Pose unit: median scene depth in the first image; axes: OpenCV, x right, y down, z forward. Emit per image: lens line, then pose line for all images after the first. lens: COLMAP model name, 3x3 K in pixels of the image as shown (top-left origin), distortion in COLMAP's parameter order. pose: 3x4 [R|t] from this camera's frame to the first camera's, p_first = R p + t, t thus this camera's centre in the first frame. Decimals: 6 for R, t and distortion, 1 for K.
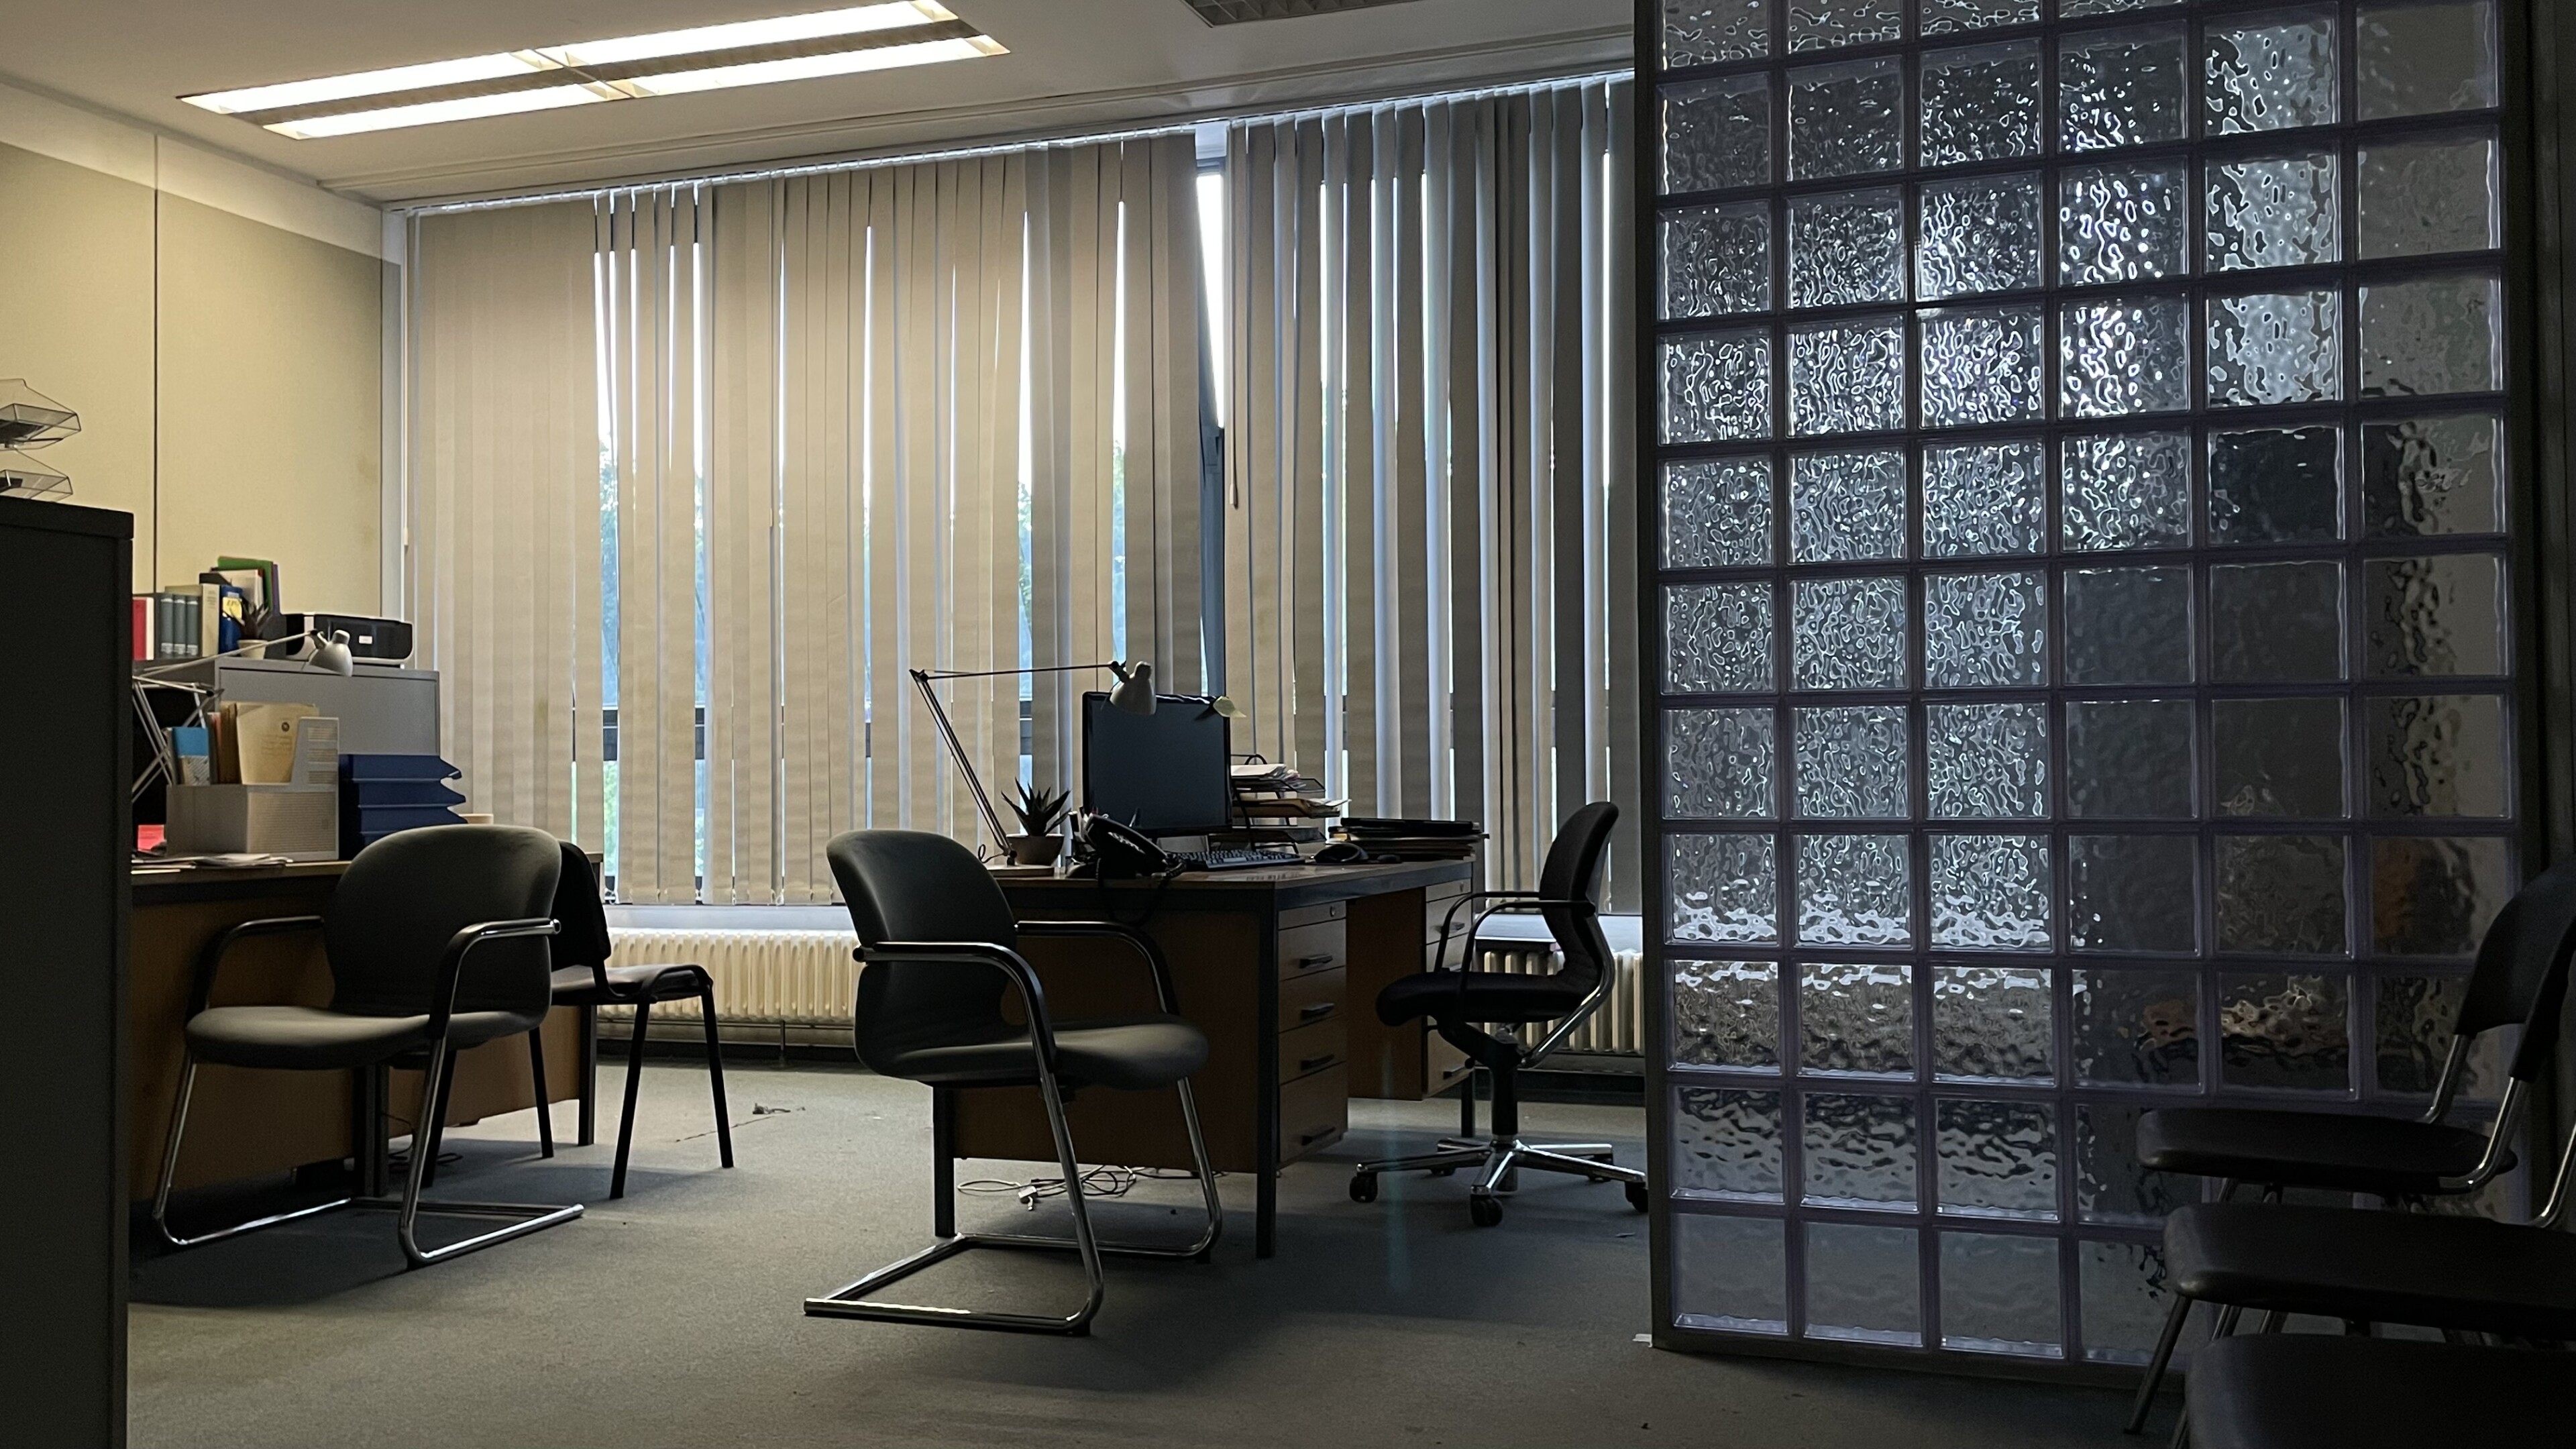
lens RADIAL K [[2191.6, 0, 1288.0], [0, 2191.6, 724.5], [0, 0, 1]] dist [0.120534, -0.002706]
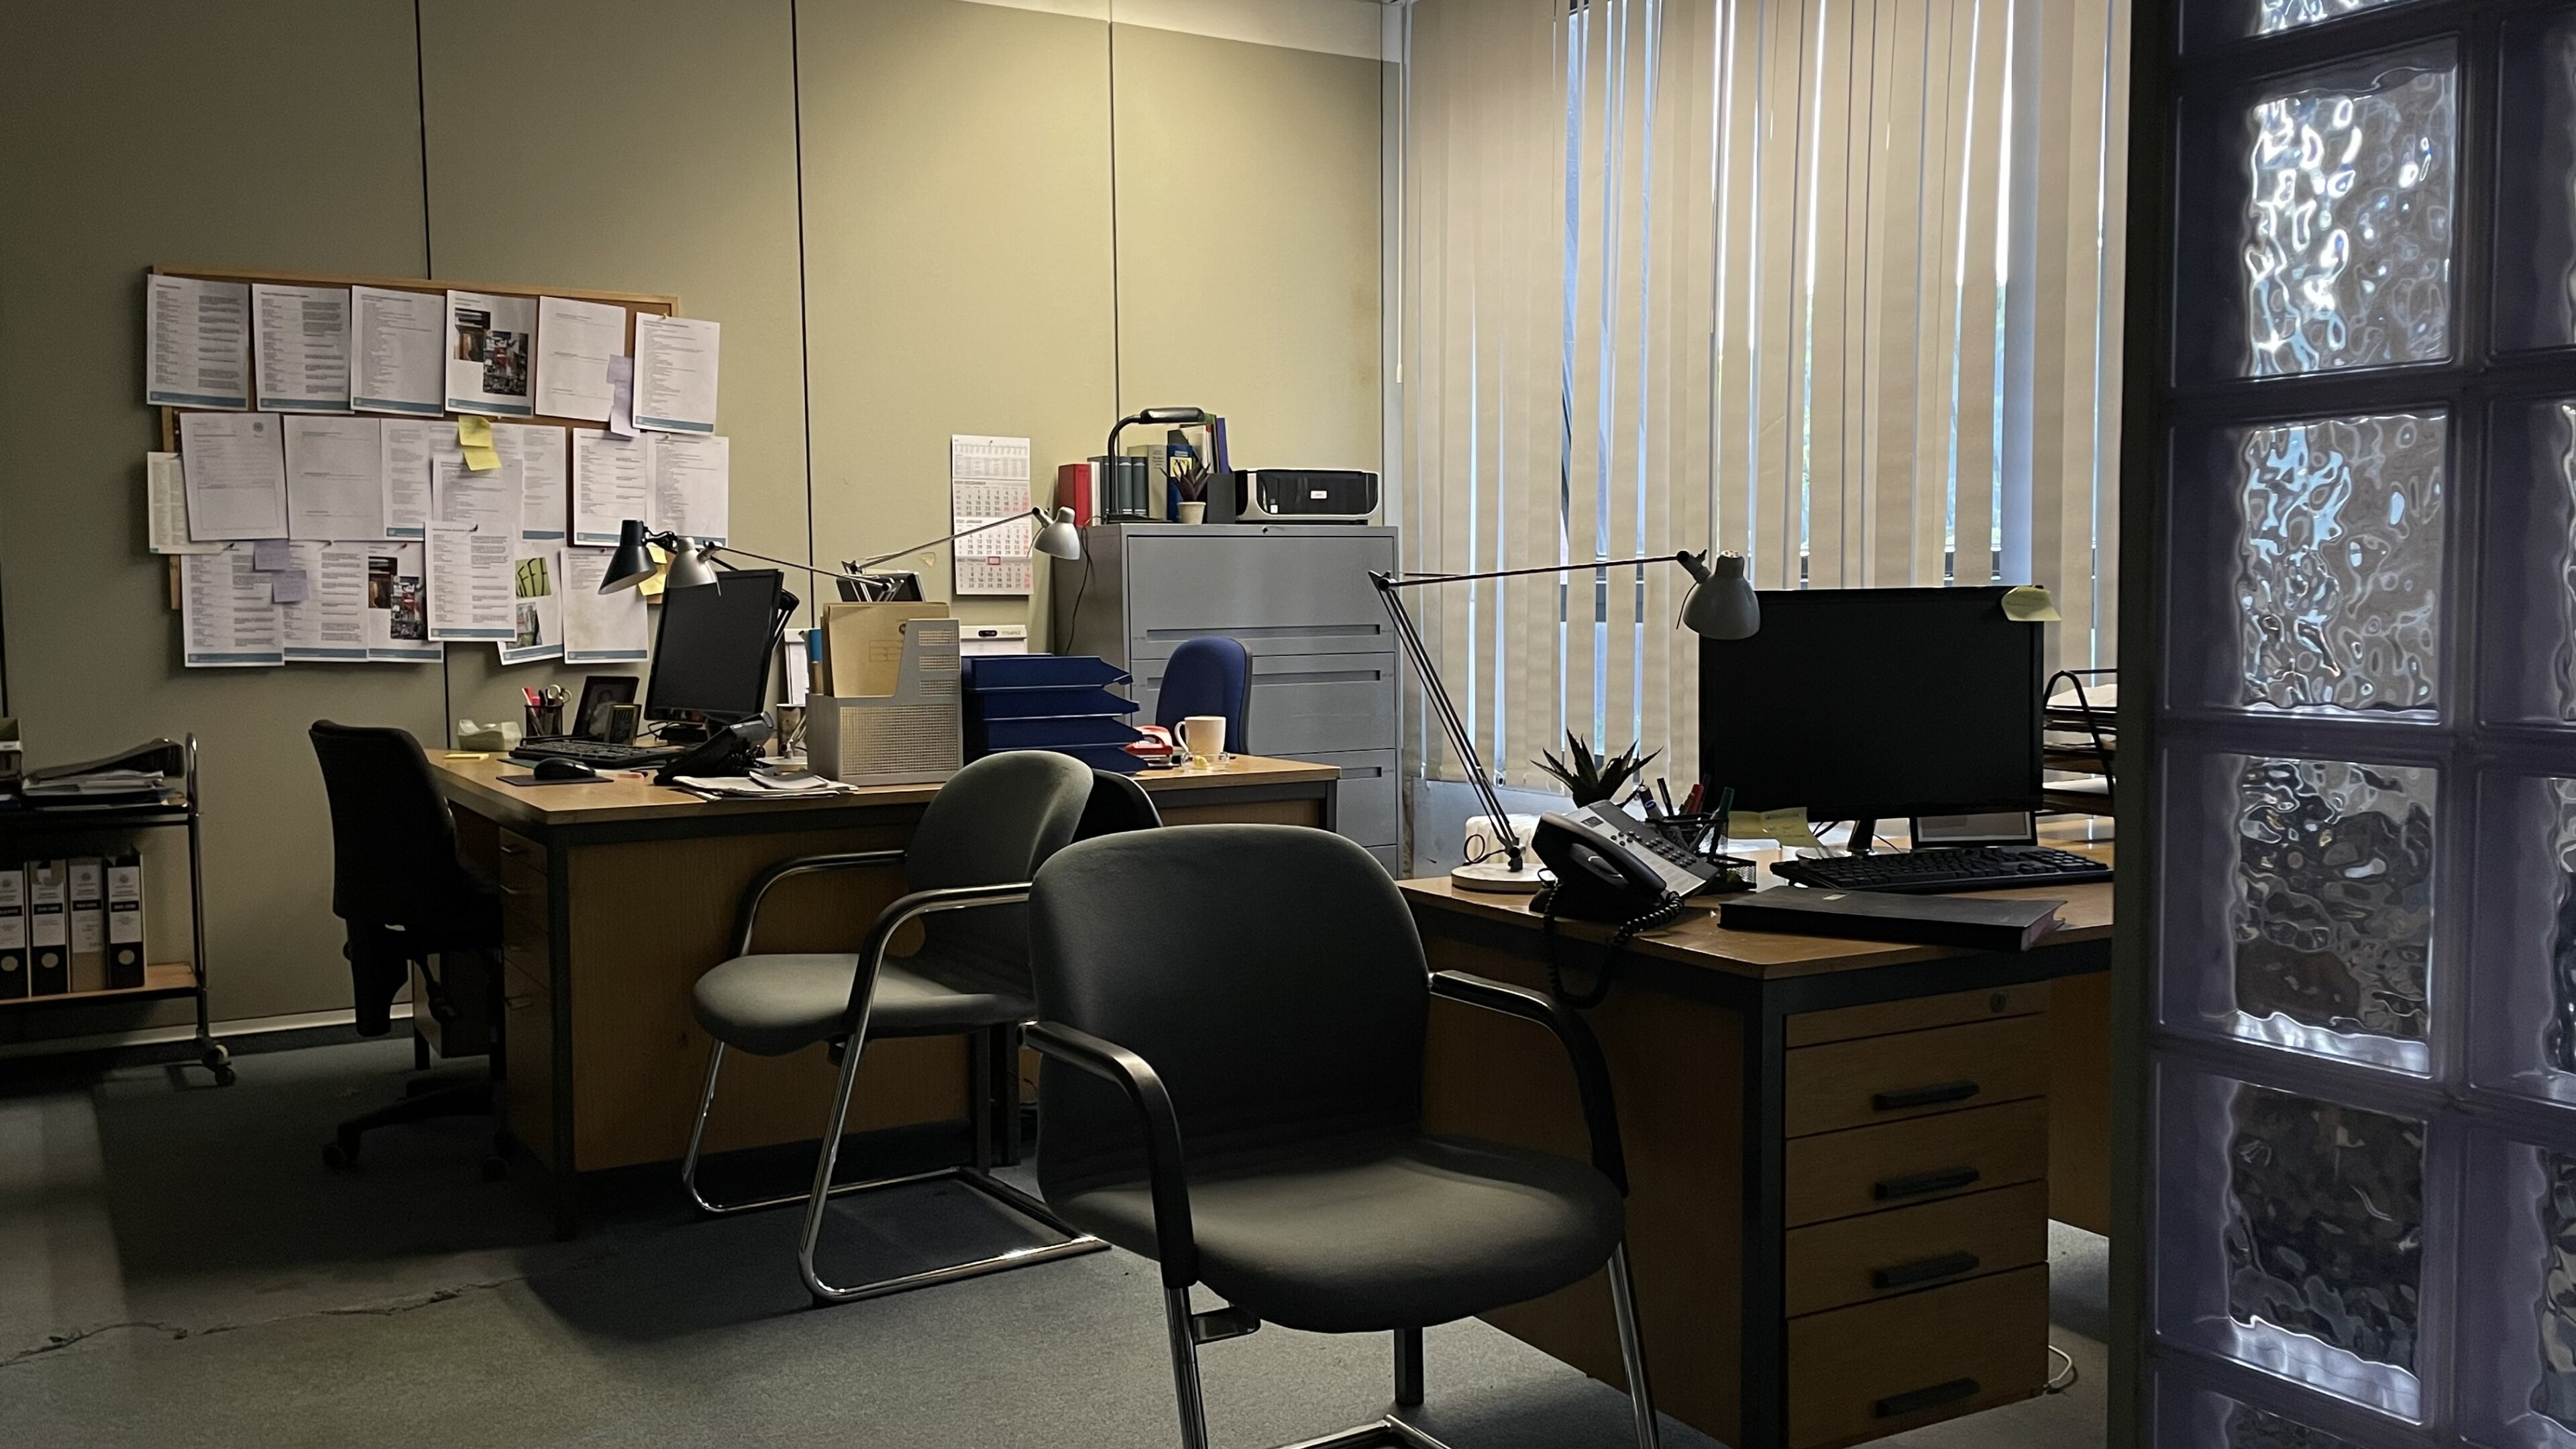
lens RADIAL K [[2191.6, 0, 1288.0], [0, 2191.6, 724.5], [0, 0, 1]] dist [0.120534, -0.002706]
pose [[0.767494, 0.041790, -0.639692, 0.160951], [0.020878, 0.995714, 0.090098, -0.026257], [0.640716, -0.082505, 0.763332, 0.309206]]
